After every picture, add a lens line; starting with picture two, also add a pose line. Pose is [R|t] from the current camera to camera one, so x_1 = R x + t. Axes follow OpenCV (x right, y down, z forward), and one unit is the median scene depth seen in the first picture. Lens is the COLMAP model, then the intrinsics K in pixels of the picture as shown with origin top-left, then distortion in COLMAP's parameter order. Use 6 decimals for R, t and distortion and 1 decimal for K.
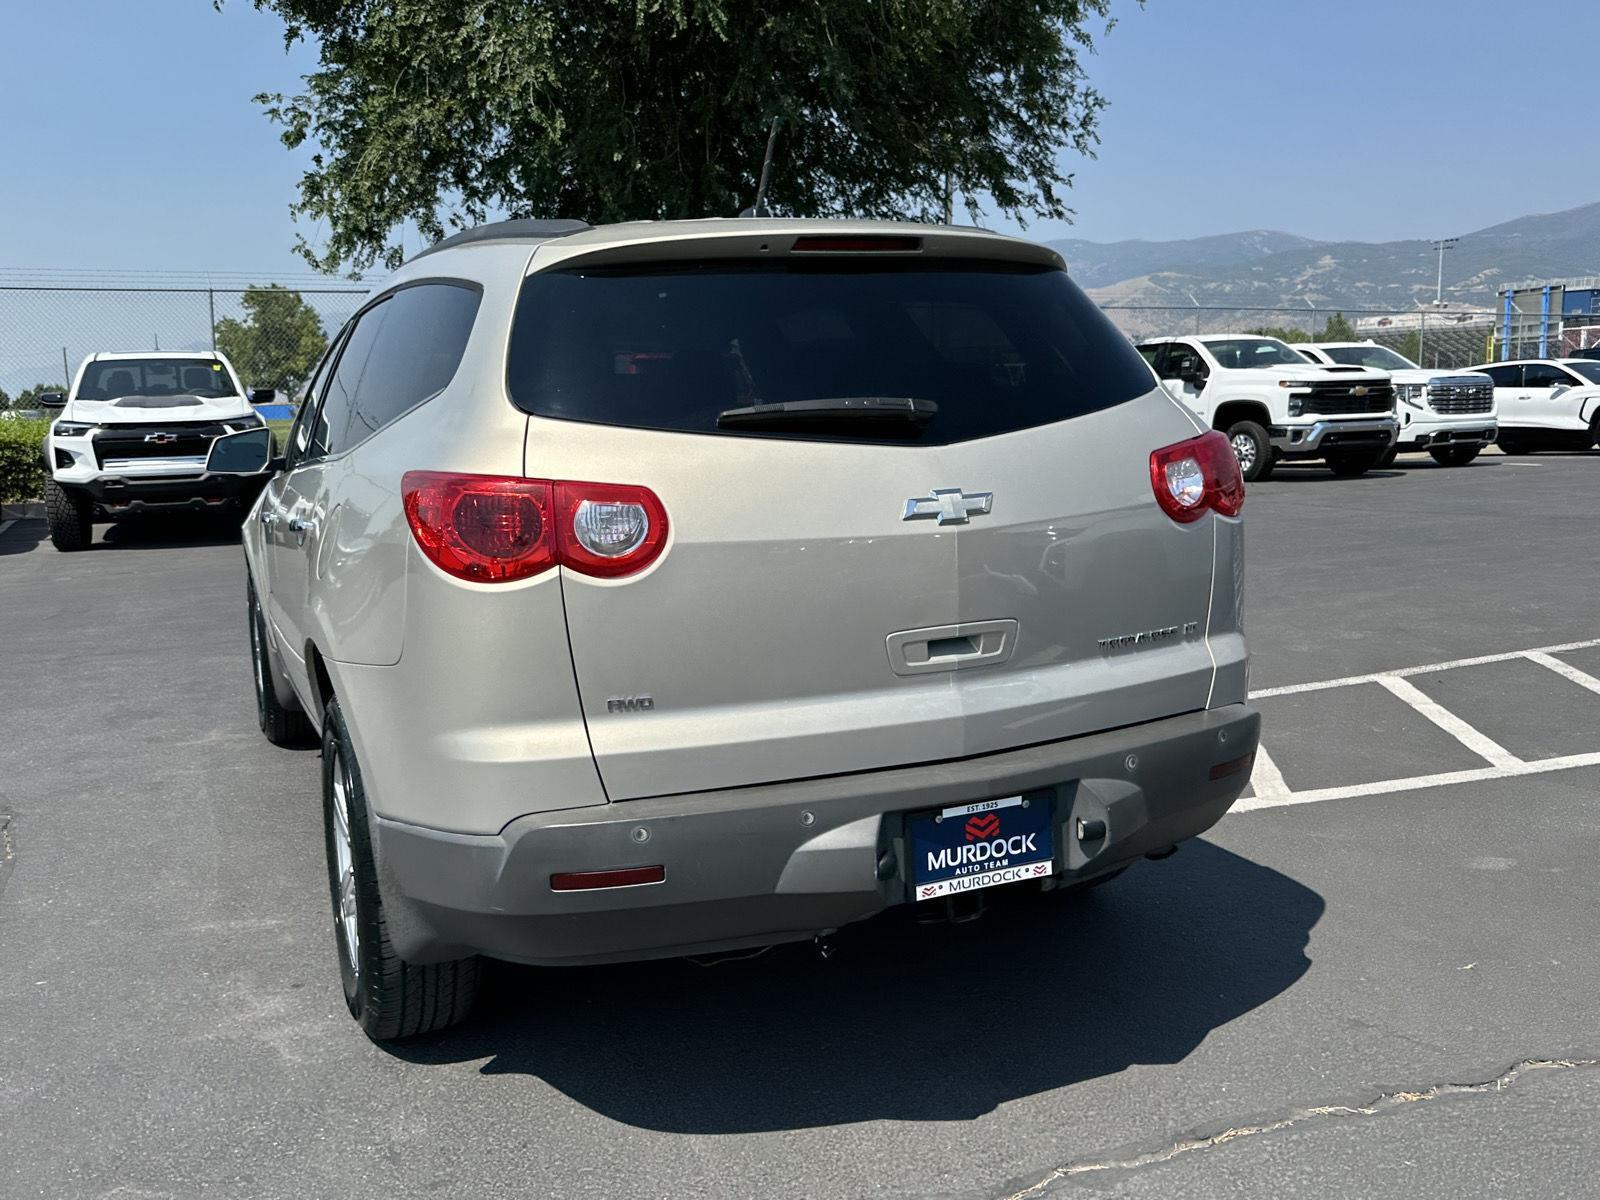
lens RADIAL K [[1395.1, 0, 799.6], [0, 1395.1, 592.6], [0, 0, 1]] dist [0.116195, -0.205413]
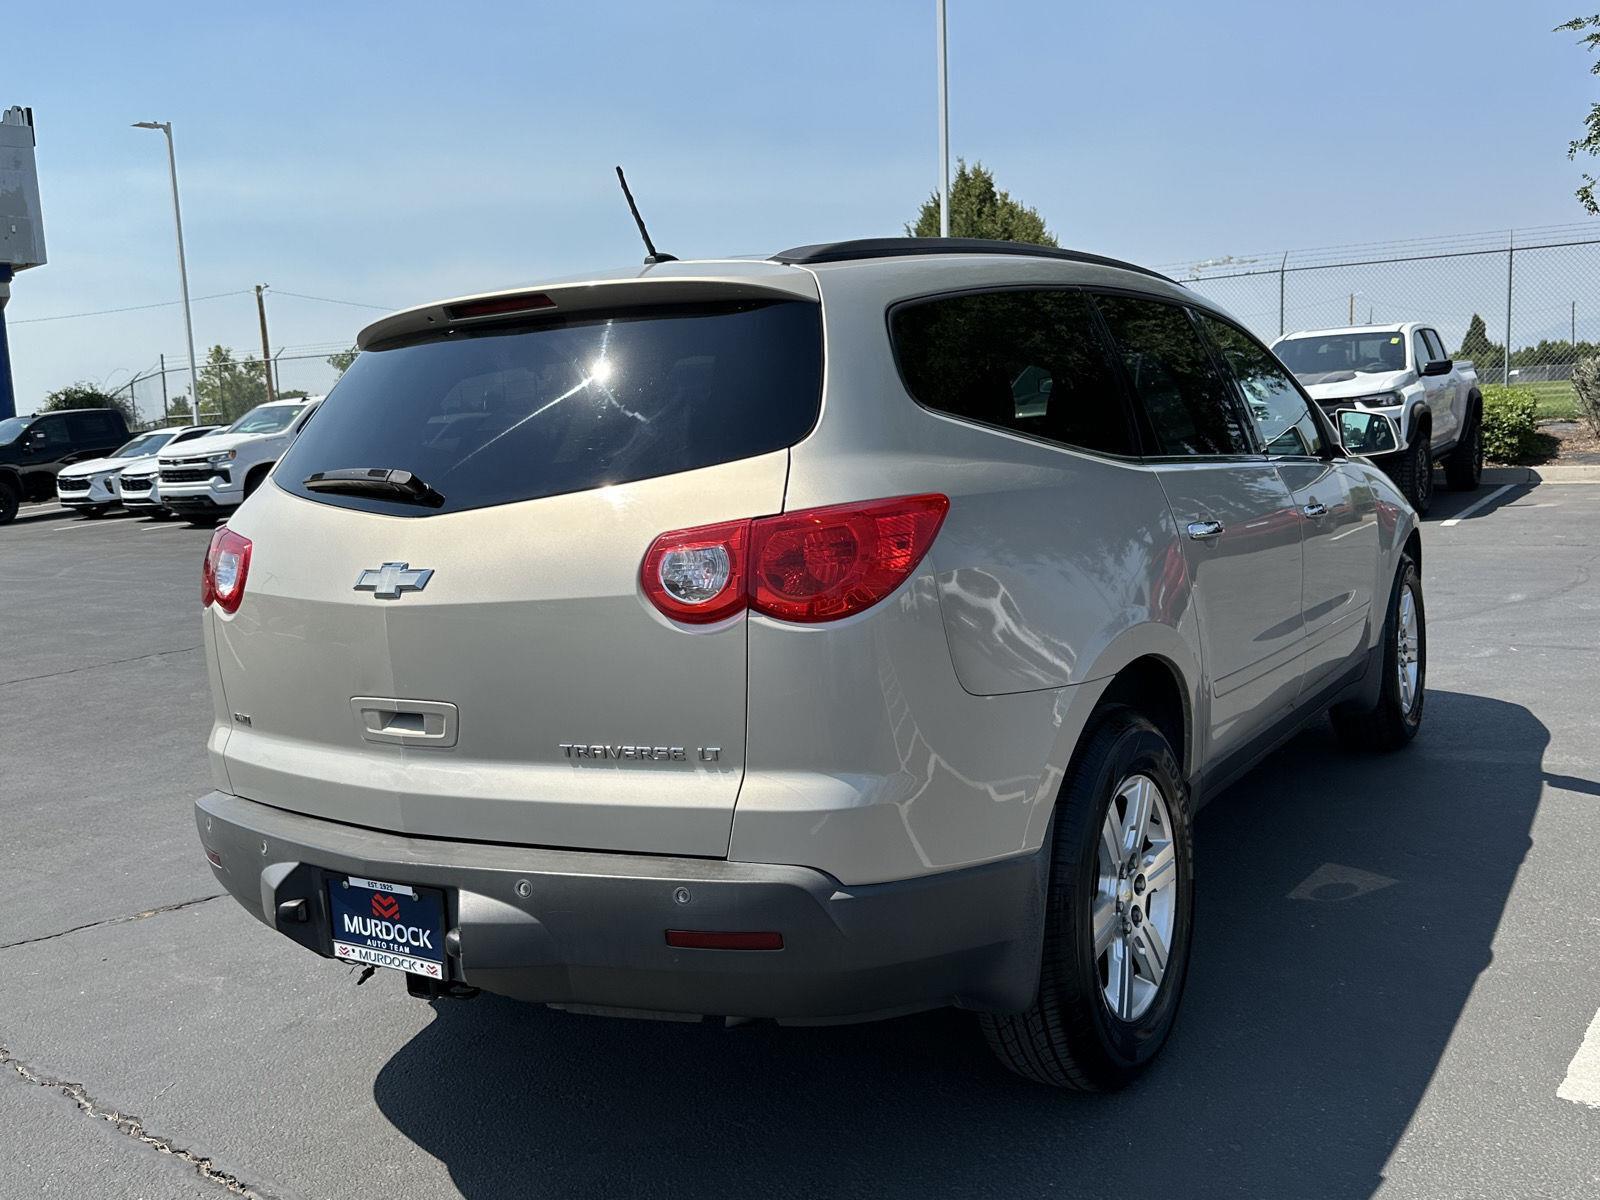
lens RADIAL K [[1395.1, 0, 814.4], [0, 1395.1, 590.2], [0, 0, 1]] dist [0.116195, -0.205413]
pose [[0.557200, 0.100367, -0.824290, 0.896613], [-0.075107, 0.994691, 0.070345, -0.120265], [0.826975, 0.022714, 0.561780, 0.560456]]
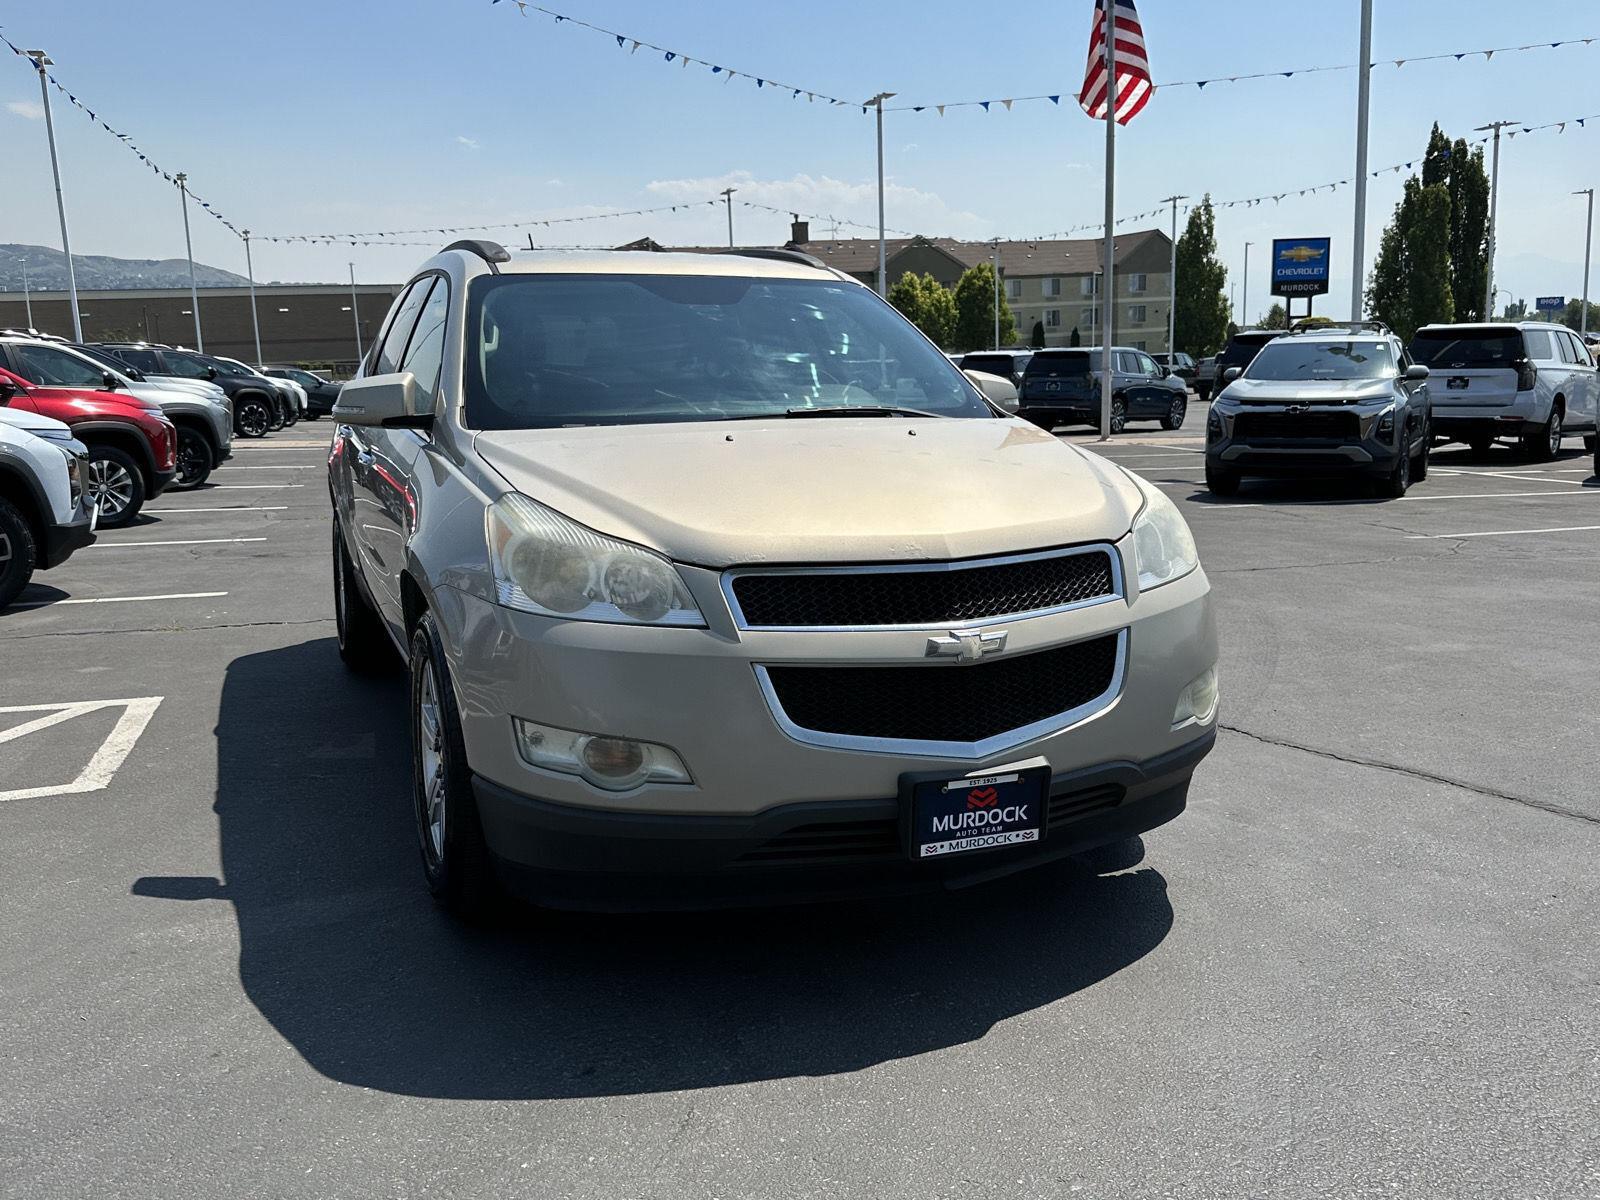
lens RADIAL K [[1395.1, 0, 794.8], [0, 1395.1, 607.5], [0, 0, 1]] dist [0.116195, -0.205413]
pose [[-0.997891, 0.038686, 0.052125, -0.506256], [0.052915, 0.949907, 0.308021, -0.428868], [-0.037598, 0.310129, -0.949951, 3.212505]]
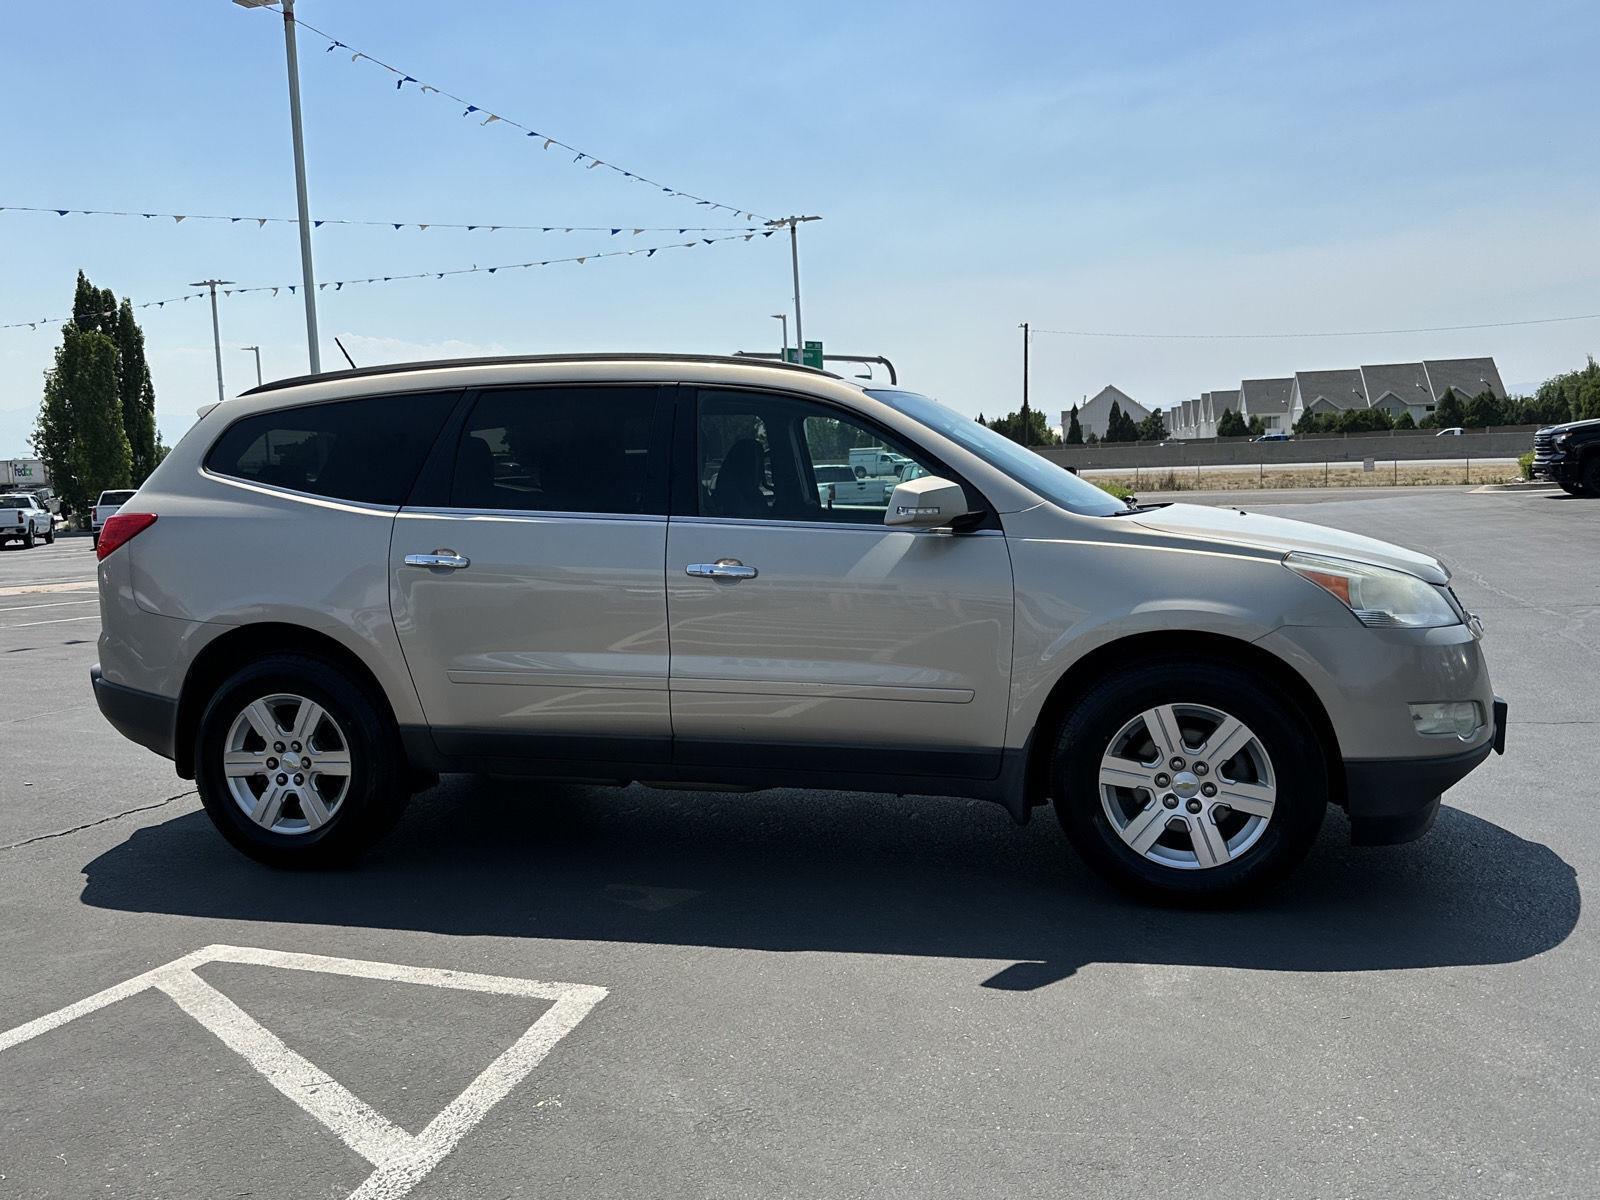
lens RADIAL K [[1395.1, 0, 791.3], [0, 1395.1, 612.7], [0, 0, 1]] dist [0.116195, -0.205413]
pose [[-0.622583, 0.130202, -0.771647, 1.112042], [-0.058287, 0.975607, 0.211644, -0.407086], [0.780380, 0.176743, -0.599807, 2.668804]]
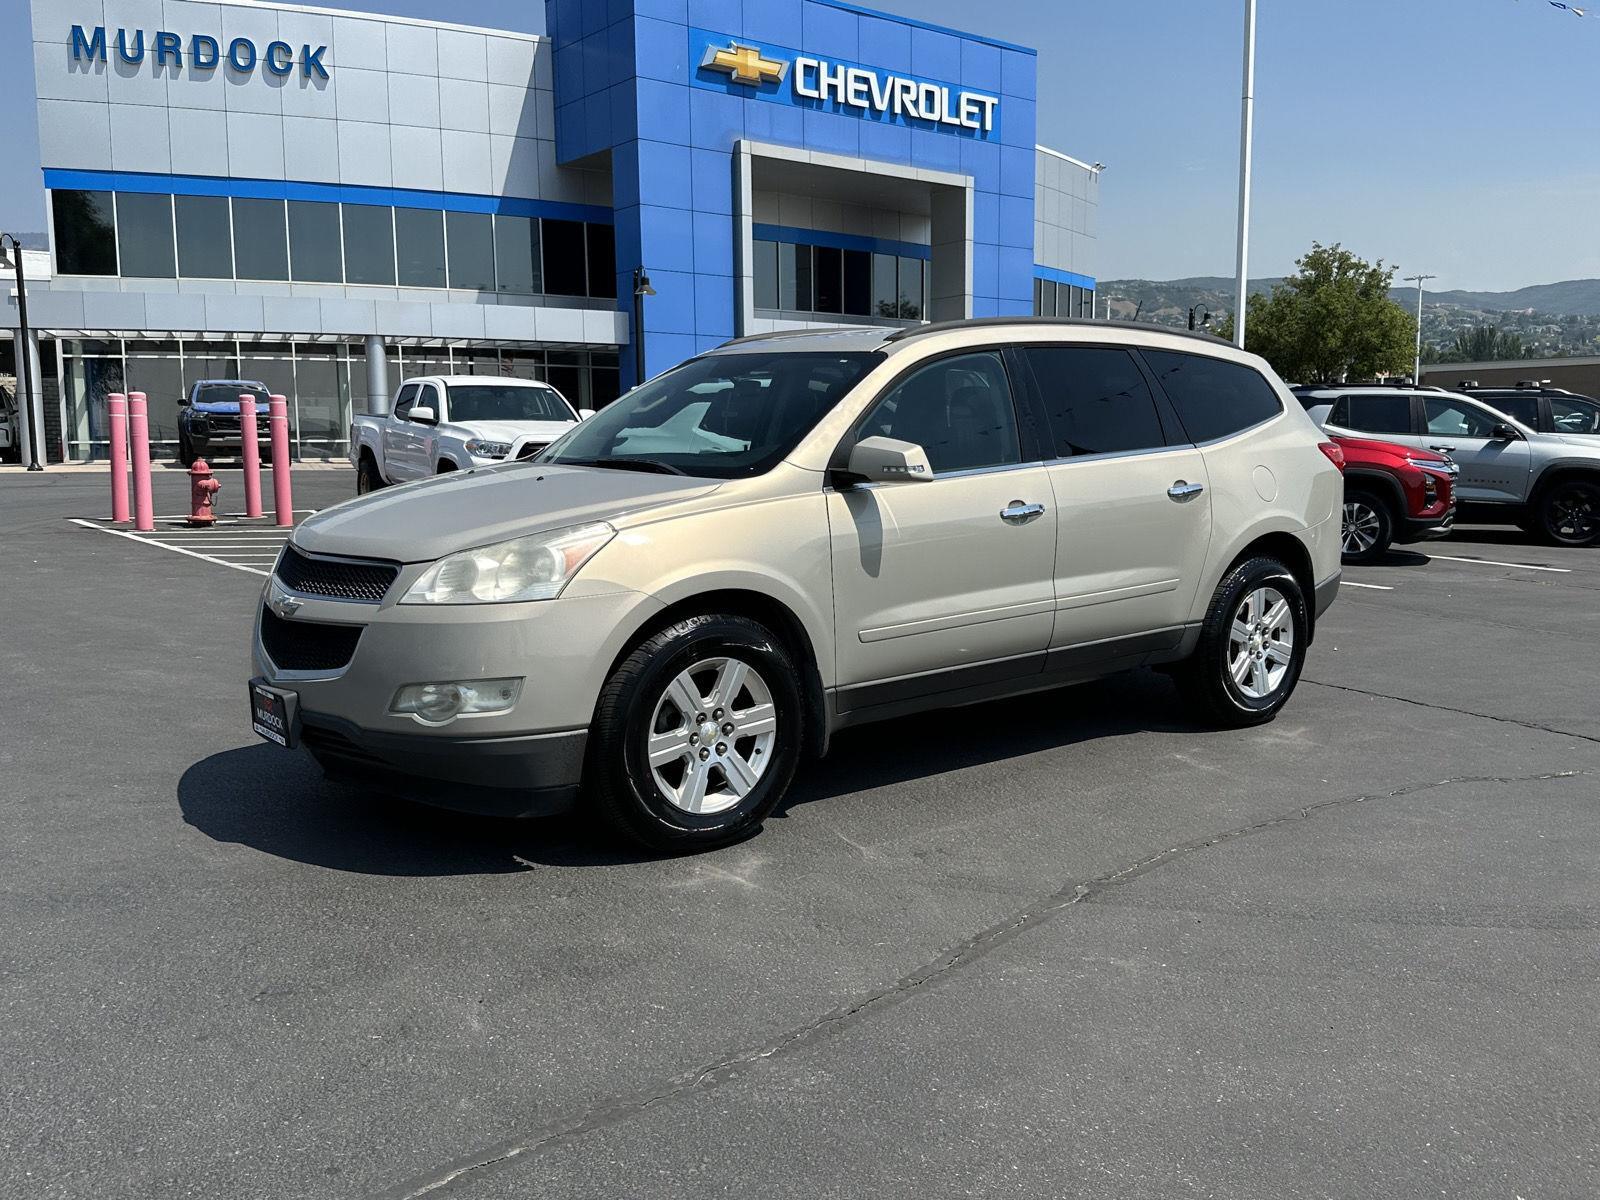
lens RADIAL K [[1395.1, 0, 802.2], [0, 1395.1, 598.4], [0, 0, 1]] dist [0.116195, -0.205413]
pose [[-0.258887, -0.094794, 0.961245, -2.121361], [0.137614, 0.981401, 0.133844, -0.238340], [-0.956054, 0.166932, -0.241027, 2.156605]]
